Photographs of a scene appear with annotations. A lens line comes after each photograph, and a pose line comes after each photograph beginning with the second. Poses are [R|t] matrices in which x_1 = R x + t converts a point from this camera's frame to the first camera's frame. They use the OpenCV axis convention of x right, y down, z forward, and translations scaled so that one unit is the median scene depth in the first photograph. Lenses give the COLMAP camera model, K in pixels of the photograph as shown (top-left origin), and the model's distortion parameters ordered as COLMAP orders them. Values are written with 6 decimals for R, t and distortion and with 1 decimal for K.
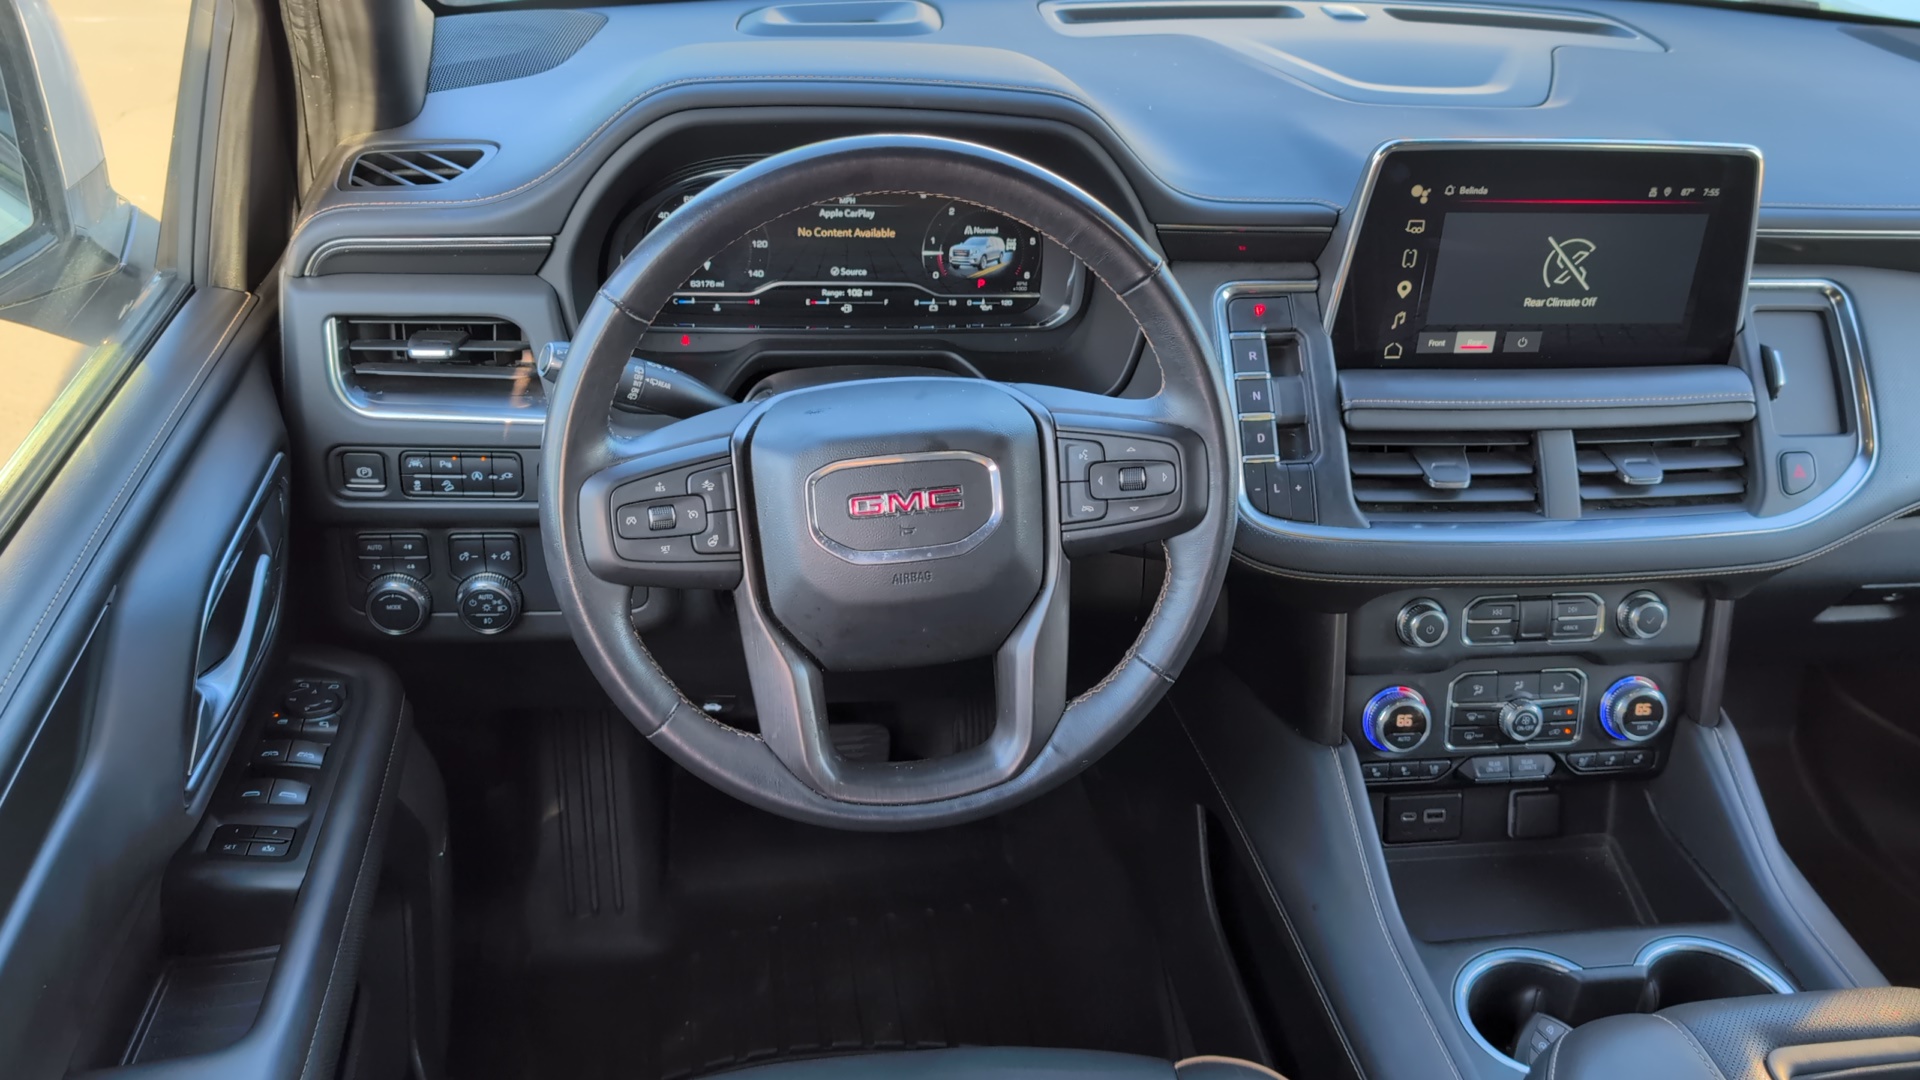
lens RADIAL K [[1633.0, 0, 960.0], [0, 1633.0, 540.0], [0, 0, 1]] dist [0.075432, -0.001300]
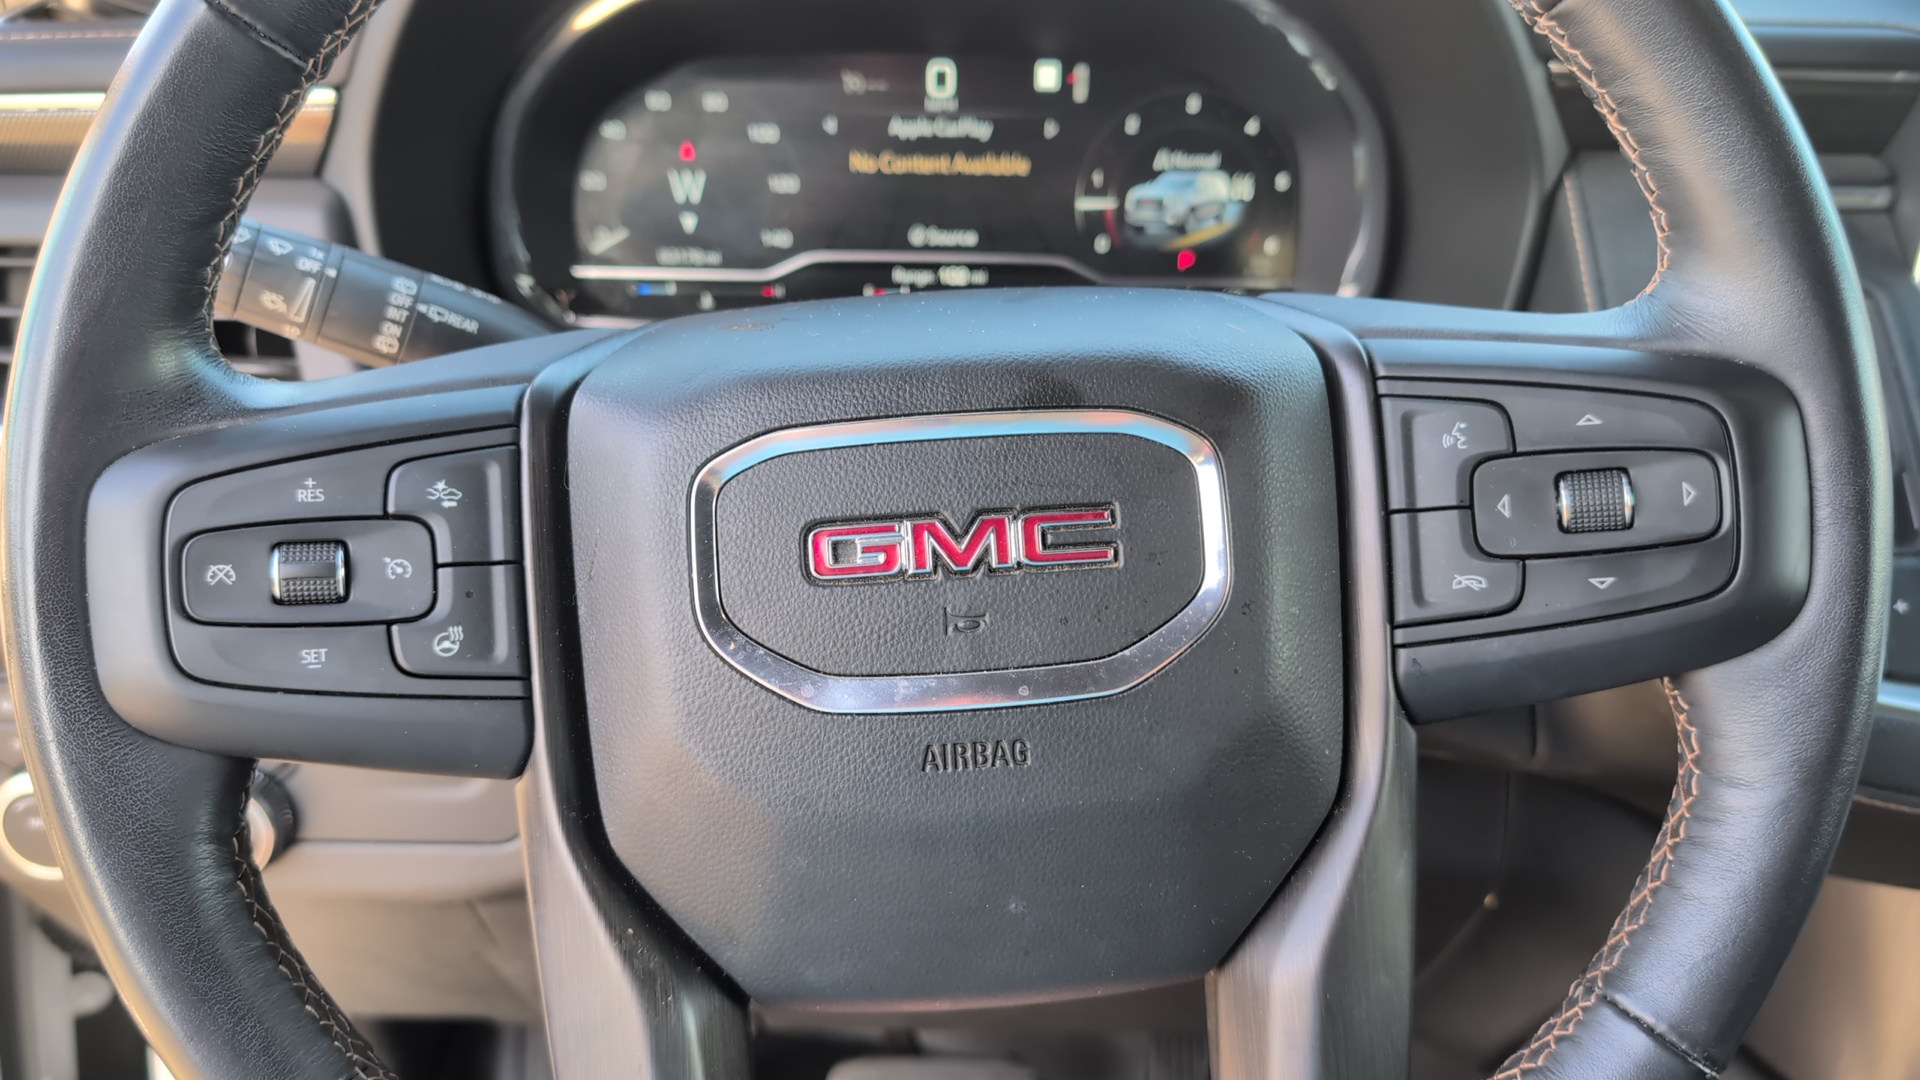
lens RADIAL K [[1582.1, 0, 960.0], [0, 1582.1, 540.0], [0, 0, 1]] dist [0.002888, 0.007099]
pose [[0.990781, 0.007656, -0.135253, 0.011452], [-0.030656, 0.985173, -0.168801, 0.028736], [0.131956, 0.171391, 0.976326, 0.536425]]
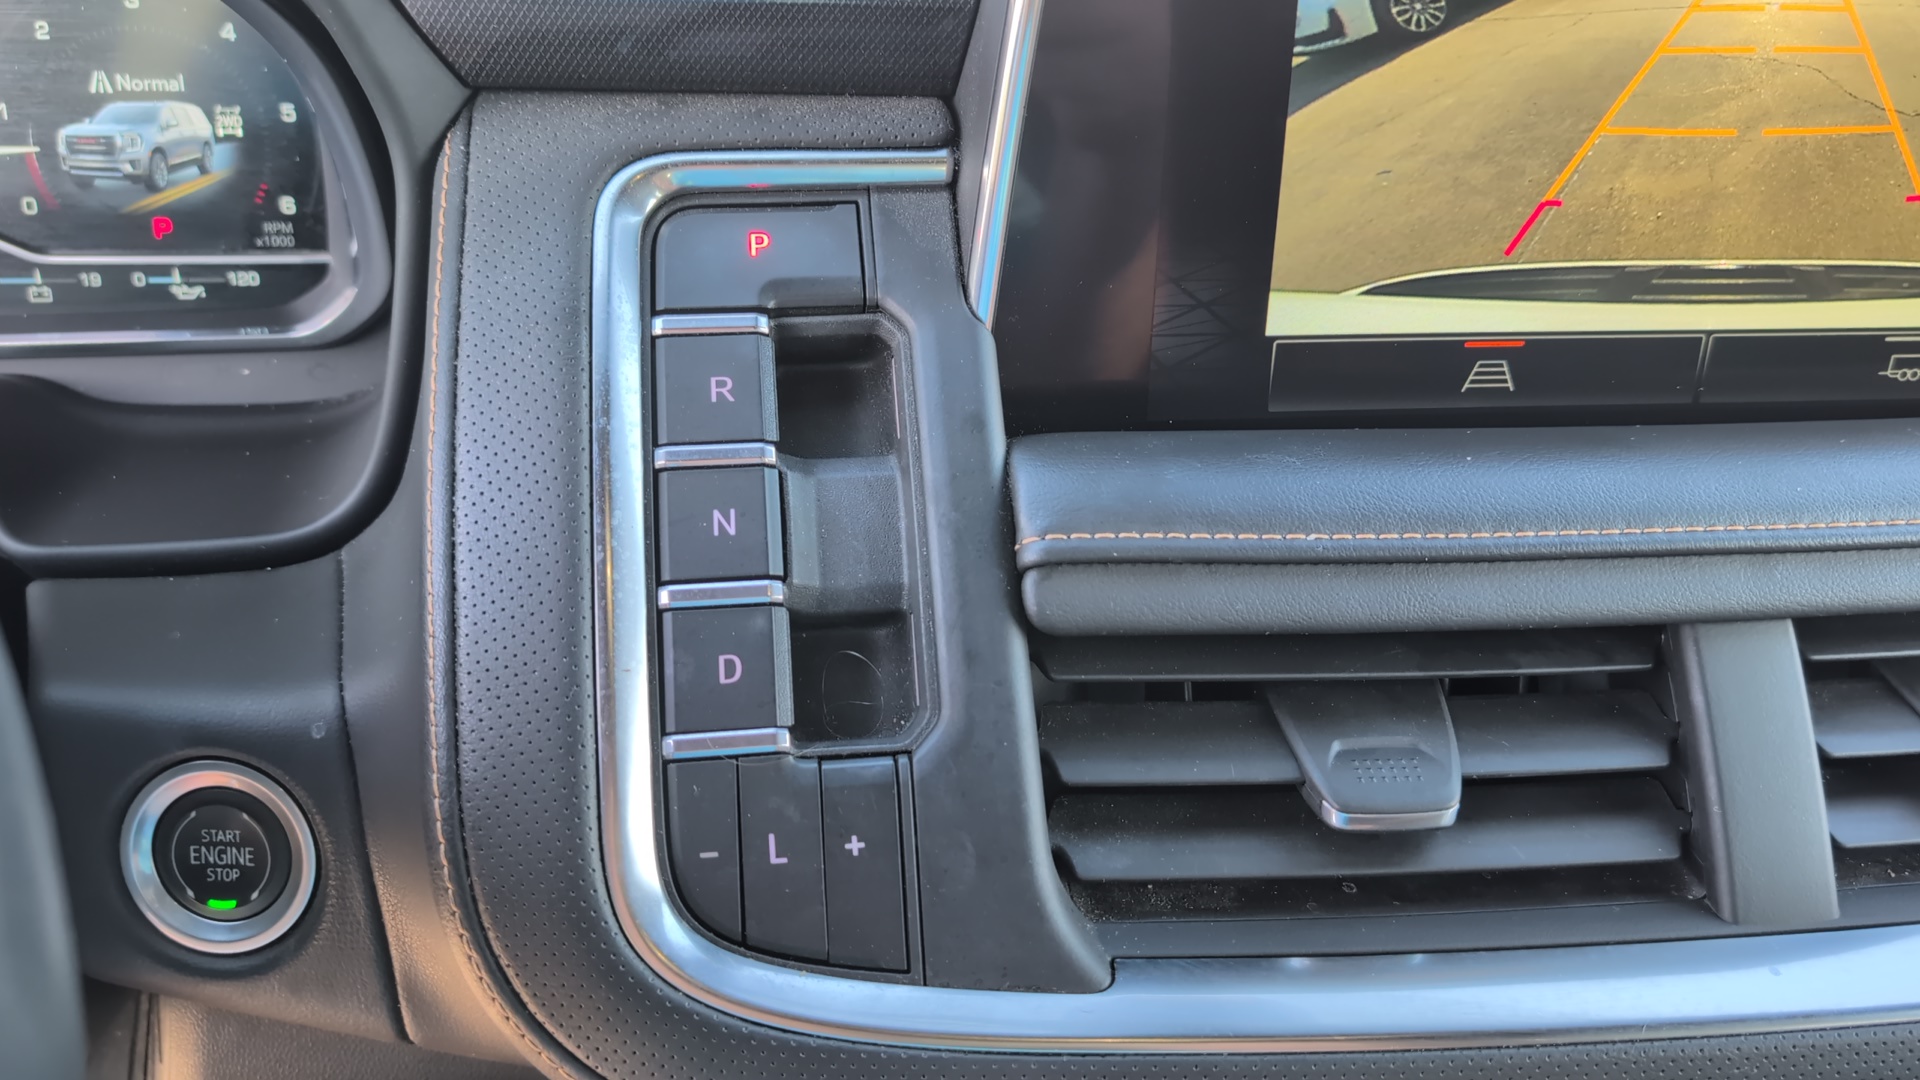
lens RADIAL K [[1582.1, 0, 960.0], [0, 1582.1, 540.0], [0, 0, 1]] dist [0.002888, 0.007099]
pose [[0.999067, -0.016060, -0.040091, 0.230586], [0.013864, 0.998419, -0.054482, -0.067779], [0.040903, 0.053875, 0.997710, 0.705356]]
